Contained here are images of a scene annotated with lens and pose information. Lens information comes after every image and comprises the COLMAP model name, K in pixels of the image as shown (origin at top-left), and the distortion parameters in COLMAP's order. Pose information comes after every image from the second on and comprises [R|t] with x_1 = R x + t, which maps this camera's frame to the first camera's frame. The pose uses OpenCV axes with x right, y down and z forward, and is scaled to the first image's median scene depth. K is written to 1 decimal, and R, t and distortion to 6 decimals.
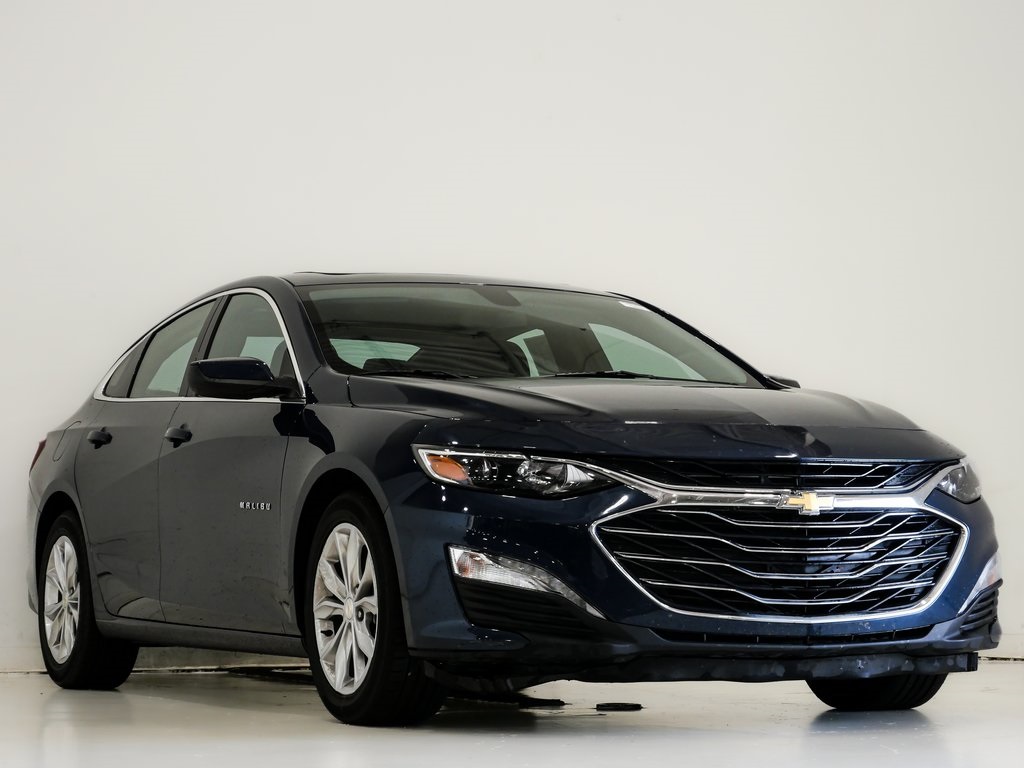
lens RADIAL K [[2857.1, 0, 512.0], [0, 2857.1, 384.0], [0, 0, 1]] dist [0.045237, 0.454475]
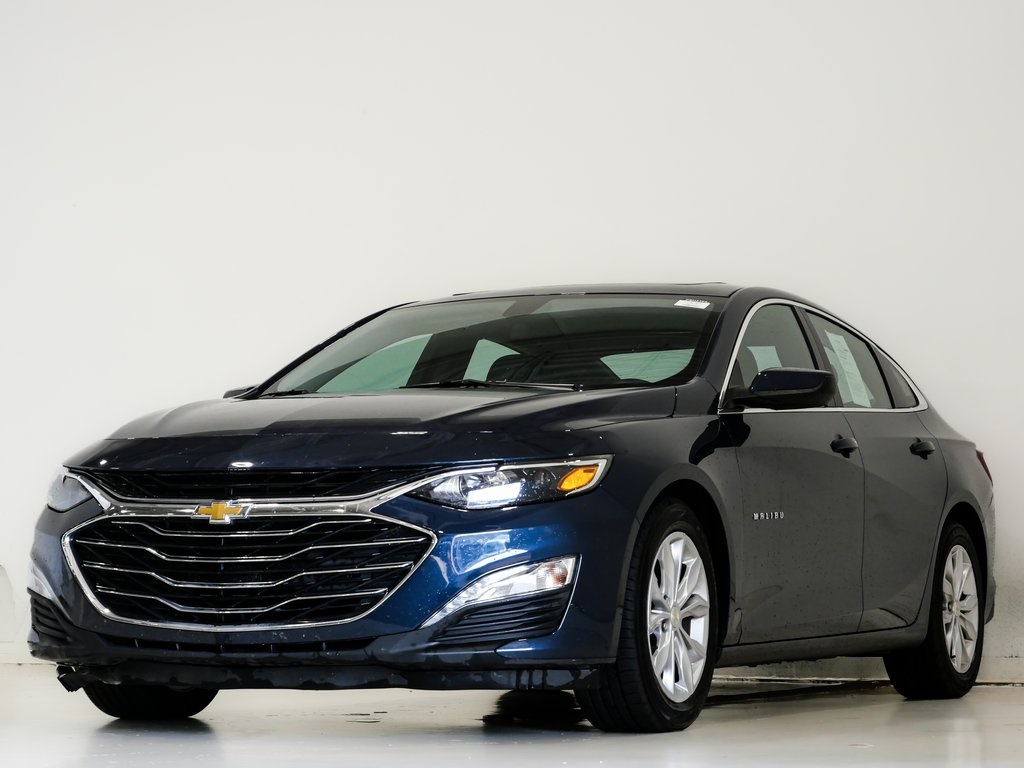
lens RADIAL K [[2932.0, 0, 512.0], [0, 2932.0, 384.0], [0, 0, 1]] dist [-0.122999, -0.892465]
pose [[0.628778, -0.049829, -0.775987, 0.970092], [0.046930, 0.998557, -0.026094, 0.028219], [0.776167, -0.020010, 0.630209, 0.431429]]
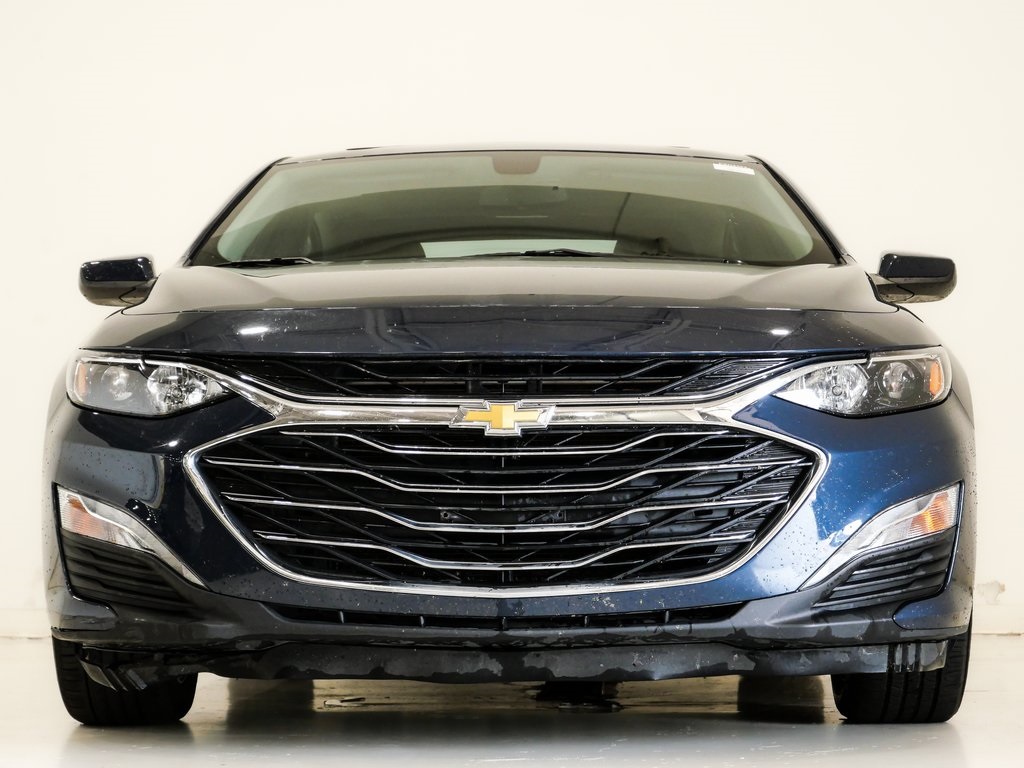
lens RADIAL K [[2658.6, 0, 512.0], [0, 2658.6, 384.0], [0, 0, 1]] dist [0.072588, -0.134852]
pose [[0.888167, -0.023626, -0.458913, 0.392241], [0.030457, 0.999508, 0.007488, 0.028918], [0.458510, -0.020627, 0.888450, 0.446768]]
